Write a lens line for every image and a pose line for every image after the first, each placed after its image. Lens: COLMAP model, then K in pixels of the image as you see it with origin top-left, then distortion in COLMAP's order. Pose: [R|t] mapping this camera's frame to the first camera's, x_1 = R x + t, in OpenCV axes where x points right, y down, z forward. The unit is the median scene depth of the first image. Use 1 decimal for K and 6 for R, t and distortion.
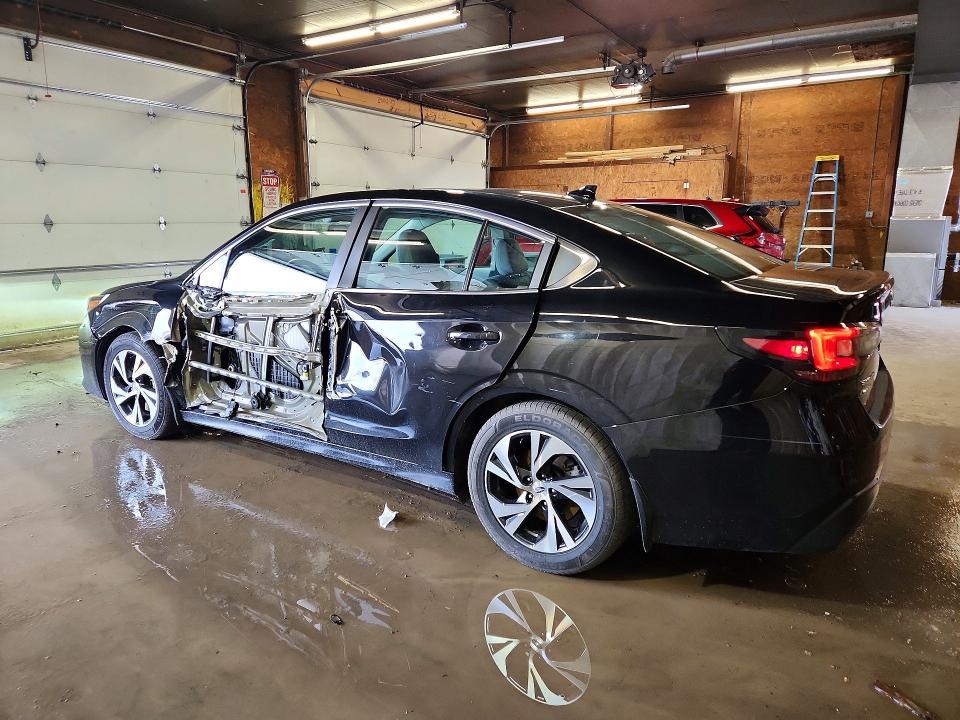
lens RADIAL K [[651.6, 0, 480.0], [0, 651.6, 360.0], [0, 0, 1]] dist [-0.004187, -0.006542]
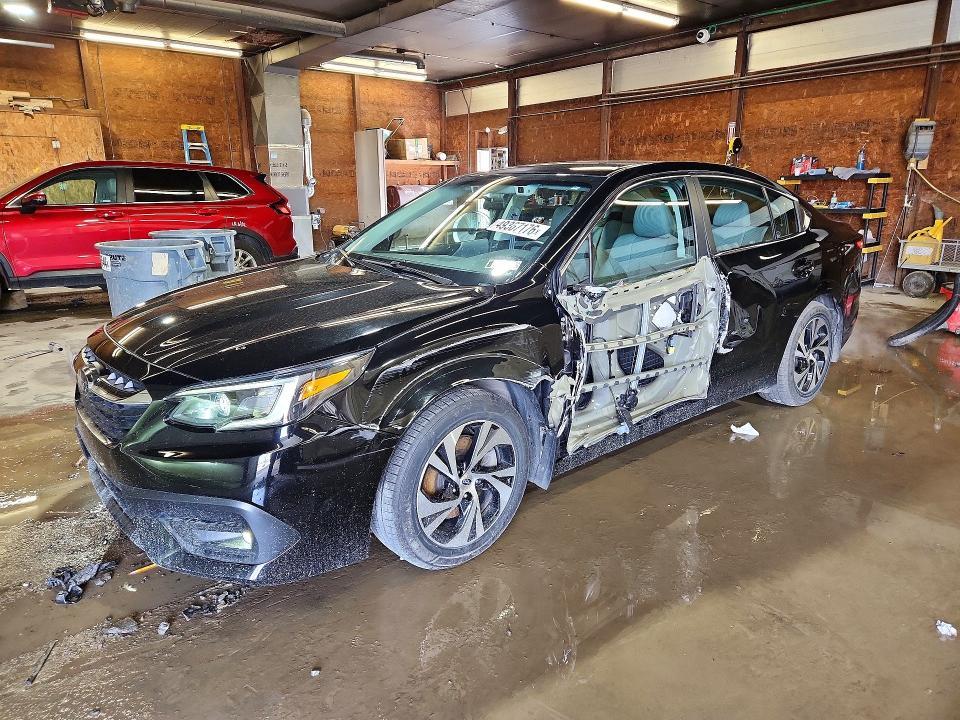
lens RADIAL K [[651.6, 0, 480.0], [0, 651.6, 360.0], [0, 0, 1]] dist [-0.004187, -0.006542]
pose [[0.261201, -0.238413, 0.935379, -0.405573], [0.191790, 0.962517, 0.191773, -0.066329], [-0.946039, 0.129305, 0.297136, 0.311740]]
